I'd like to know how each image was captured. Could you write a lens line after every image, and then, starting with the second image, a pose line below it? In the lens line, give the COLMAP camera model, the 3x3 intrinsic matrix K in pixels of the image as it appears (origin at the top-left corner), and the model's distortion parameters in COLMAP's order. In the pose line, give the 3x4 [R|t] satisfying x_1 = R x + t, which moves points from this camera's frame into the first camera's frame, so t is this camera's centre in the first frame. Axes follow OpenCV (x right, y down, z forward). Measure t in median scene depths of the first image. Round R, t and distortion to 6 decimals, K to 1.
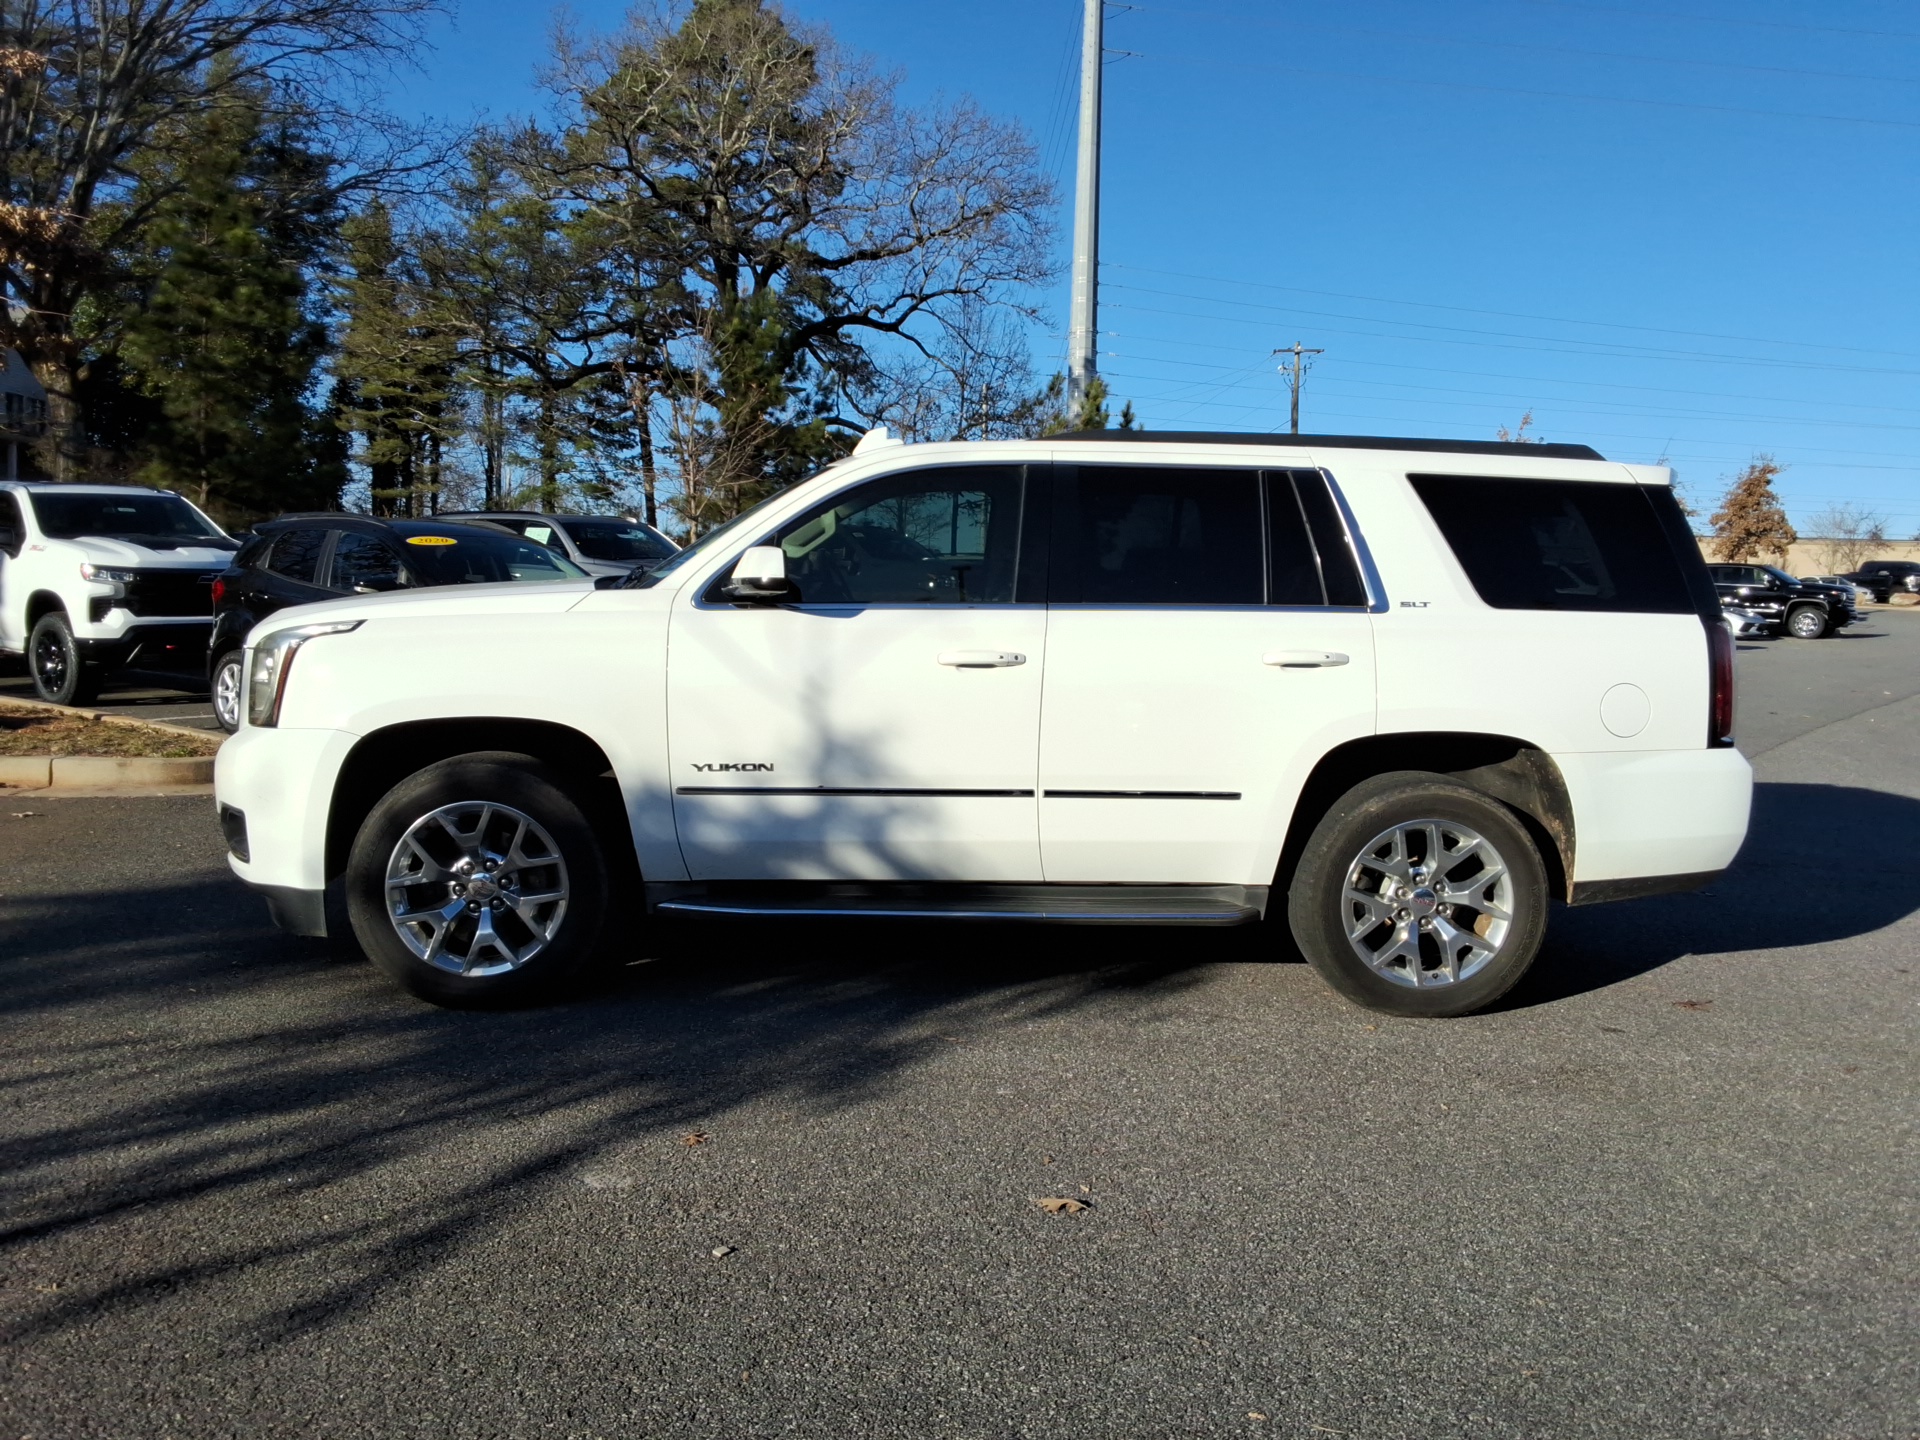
lens RADIAL K [[1537.8, 0, 976.5], [0, 1537.8, 733.2], [0, 0, 1]] dist [0.073380, -0.092128]
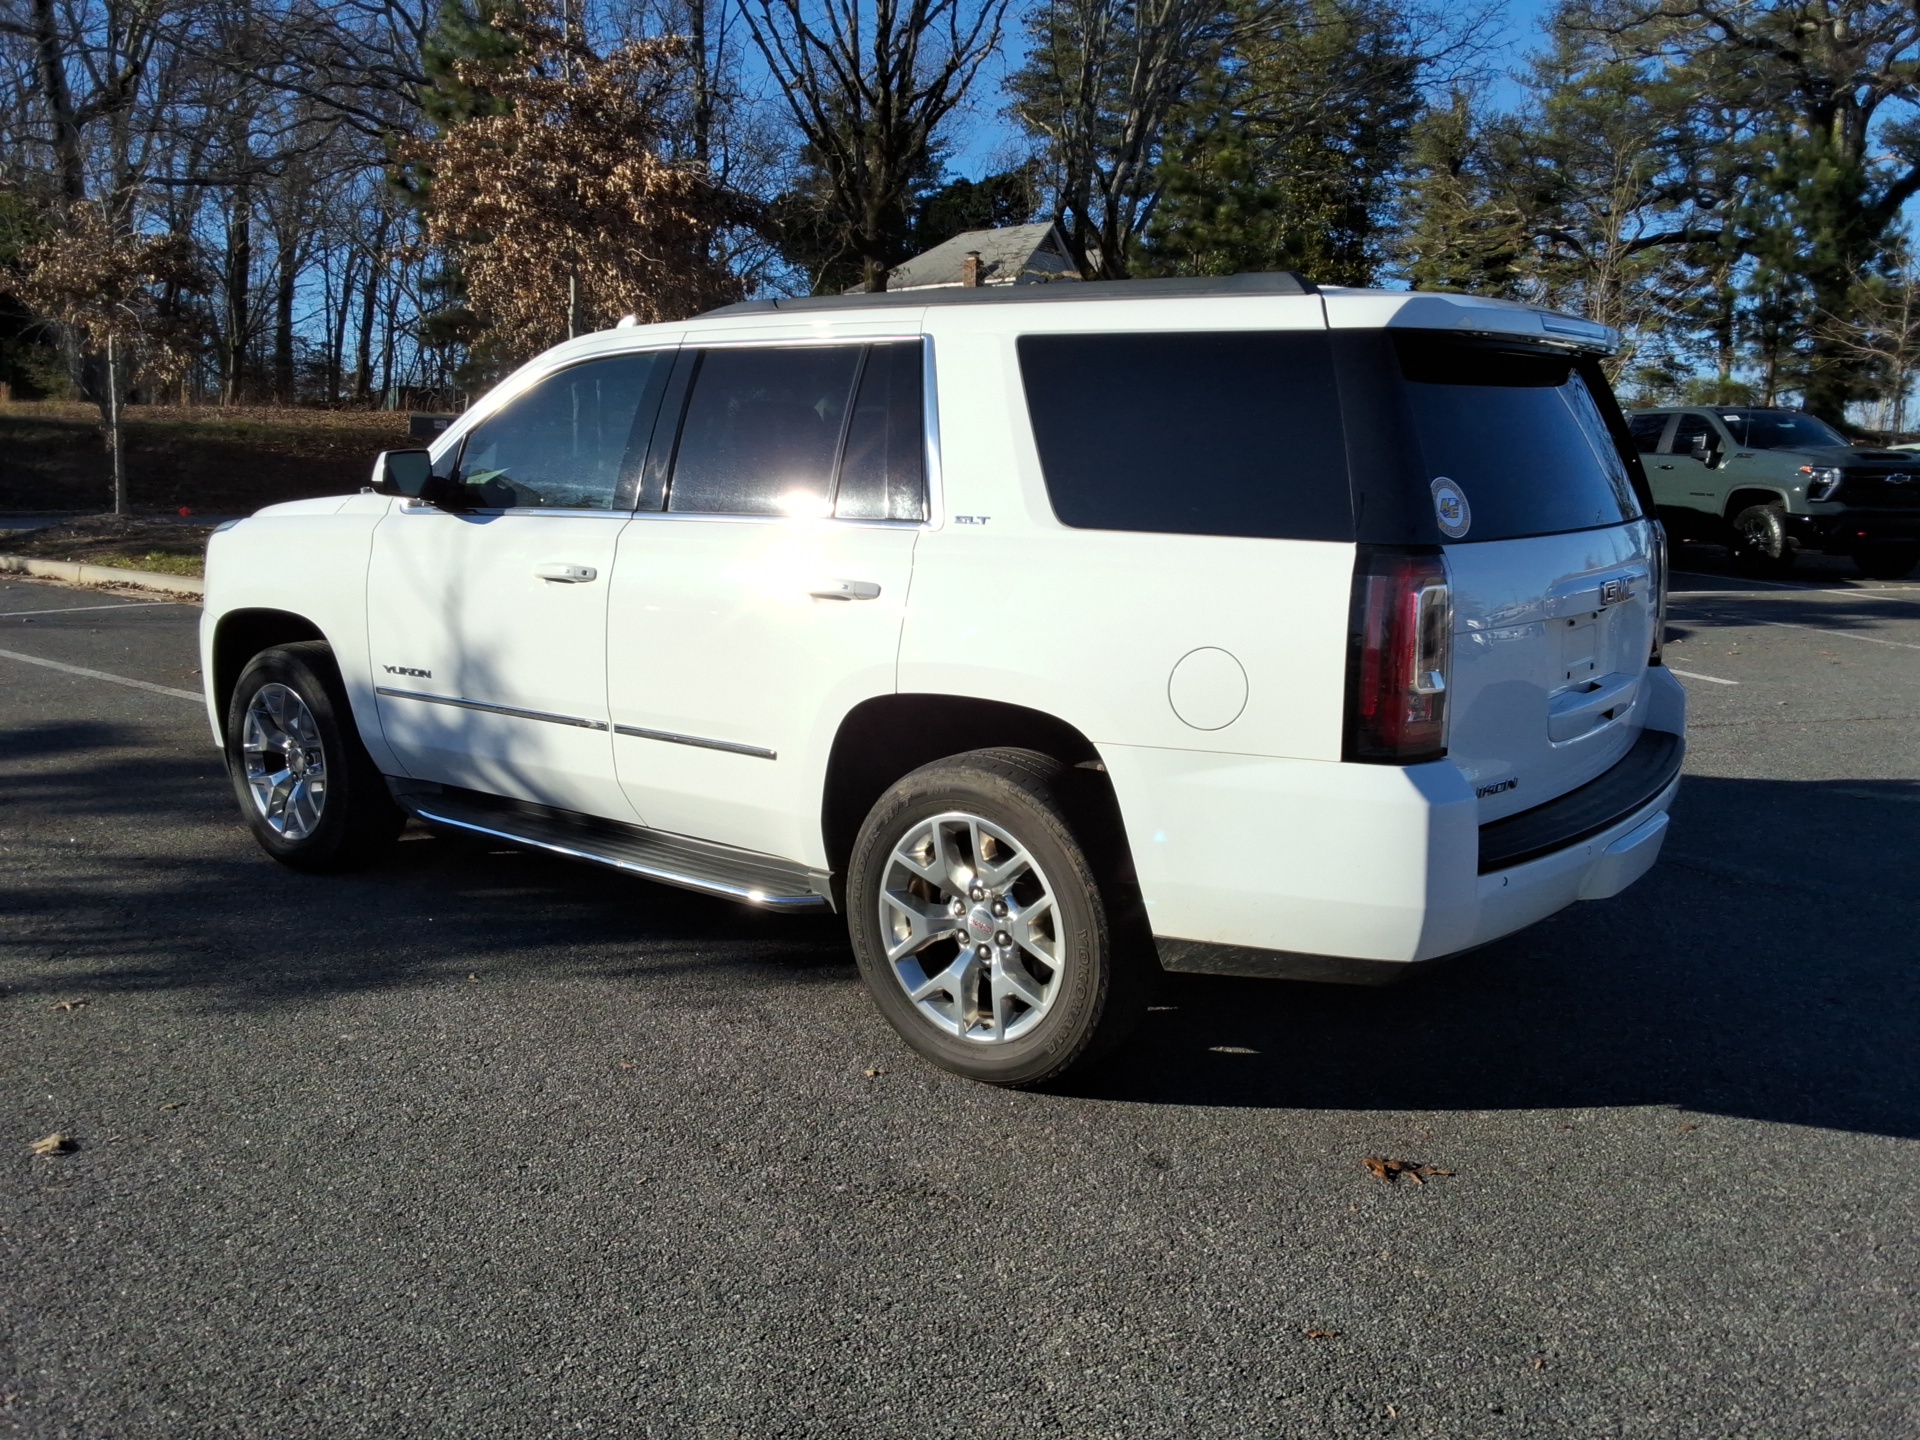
lens RADIAL K [[1537.8, 0, 971.5], [0, 1537.8, 722.2], [0, 0, 1]] dist [0.073380, -0.092128]
pose [[0.760346, 0.095218, -0.642502, 0.114233], [-0.058030, 0.995199, 0.078813, -0.006843], [0.646921, -0.022641, 0.762221, 0.067246]]
